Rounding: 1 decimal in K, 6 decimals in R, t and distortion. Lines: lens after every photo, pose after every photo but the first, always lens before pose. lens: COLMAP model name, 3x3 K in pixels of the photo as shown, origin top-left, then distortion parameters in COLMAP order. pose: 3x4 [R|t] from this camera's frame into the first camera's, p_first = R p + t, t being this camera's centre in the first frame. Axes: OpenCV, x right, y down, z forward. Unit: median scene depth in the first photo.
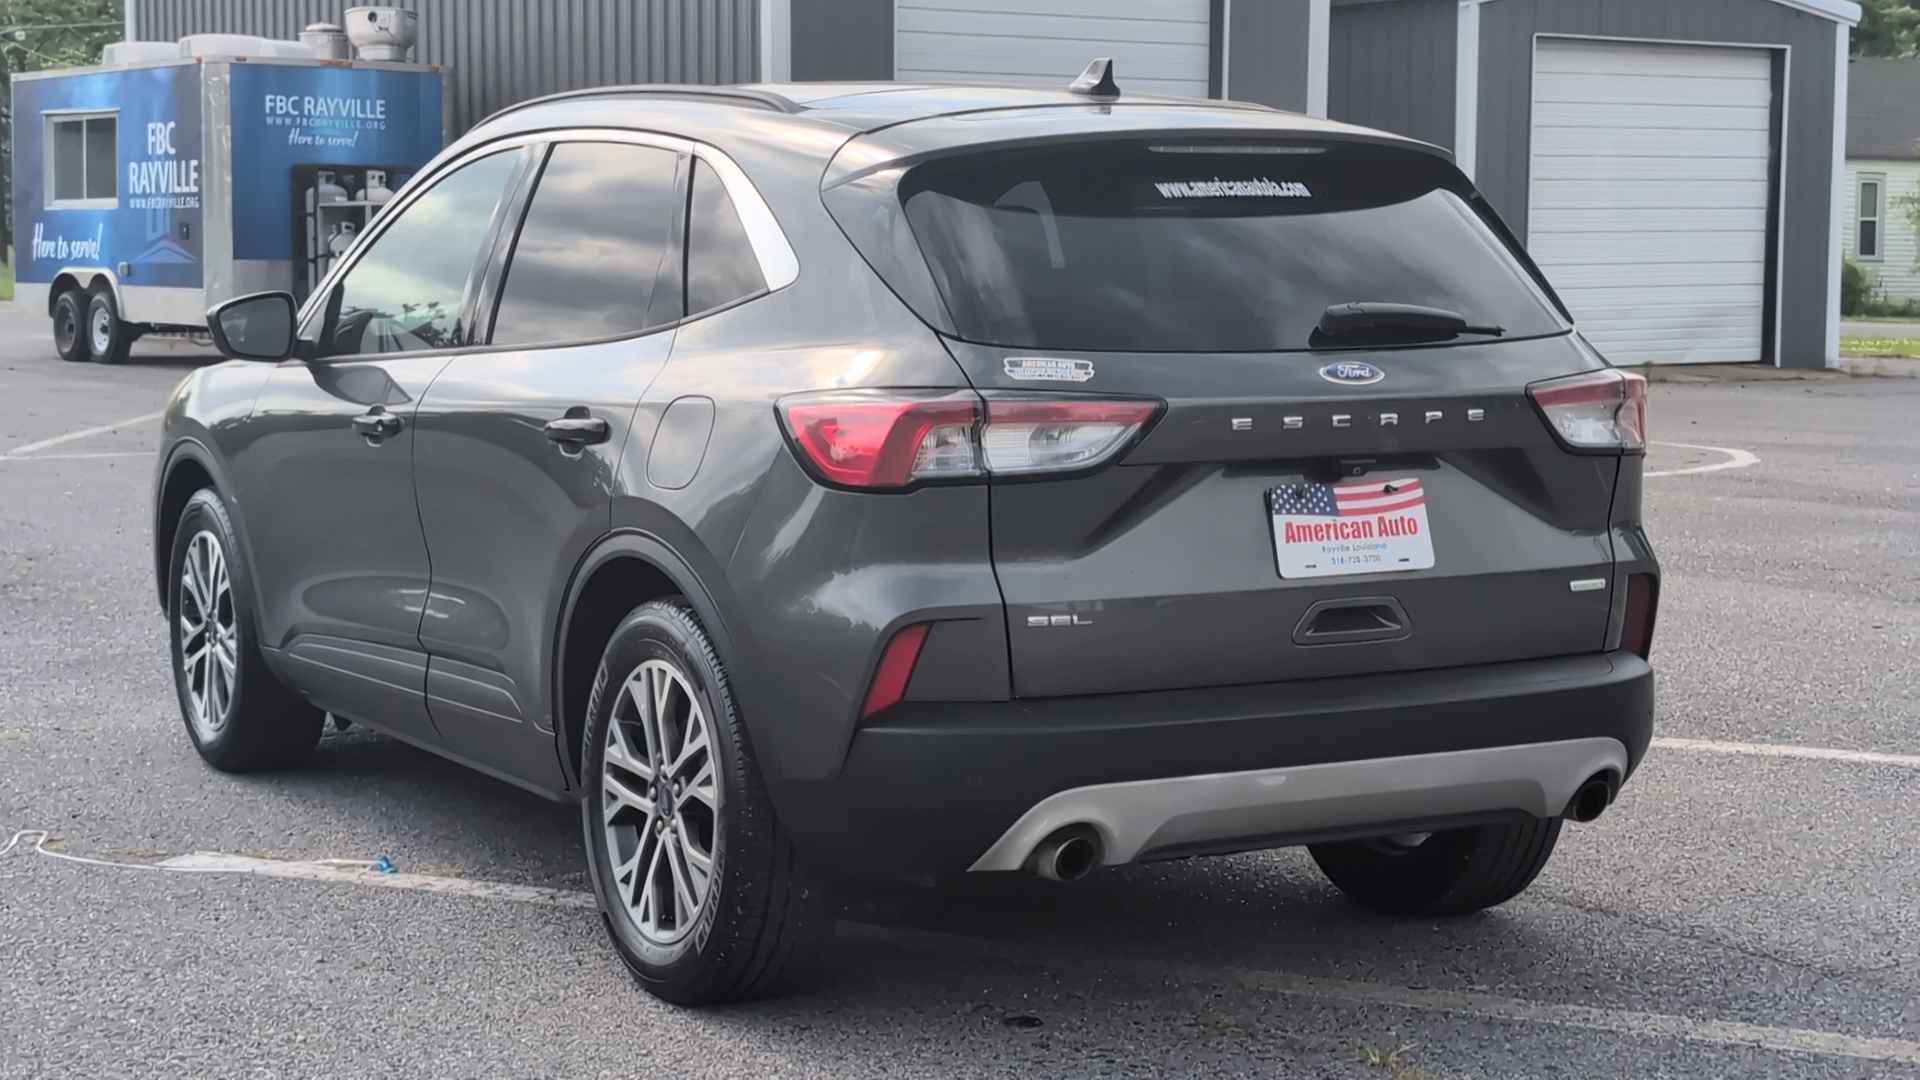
lens RADIAL K [[3373.7, 0, 952.7], [0, 3373.7, 624.2], [0, 0, 1]] dist [0.117400, -0.187973]
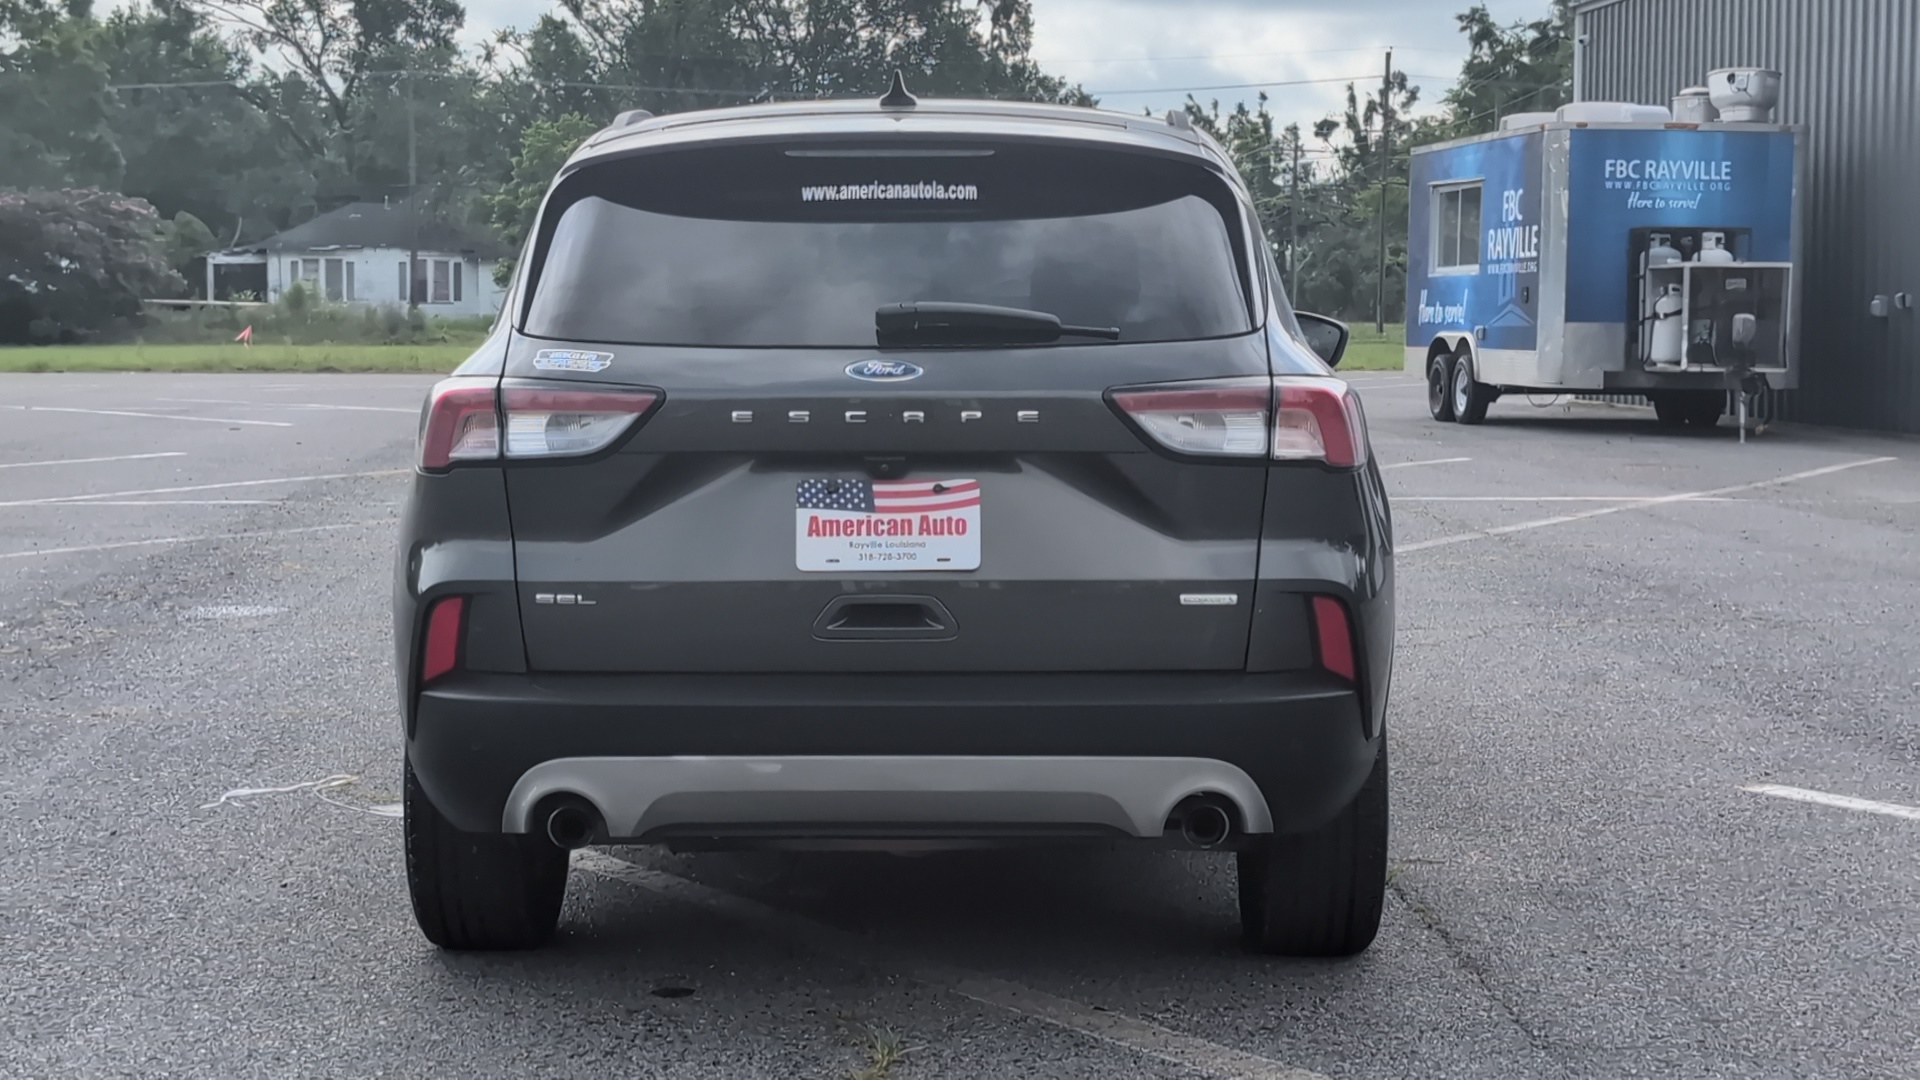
lens RADIAL K [[3373.7, 0, 952.7], [0, 3373.7, 624.2], [0, 0, 1]] dist [0.117400, -0.187973]
pose [[0.863887, 0.046708, -0.501516, 0.607971], [-0.058540, 0.998254, -0.007867, 0.007252], [0.500273, 0.036155, 0.865113, 0.137759]]
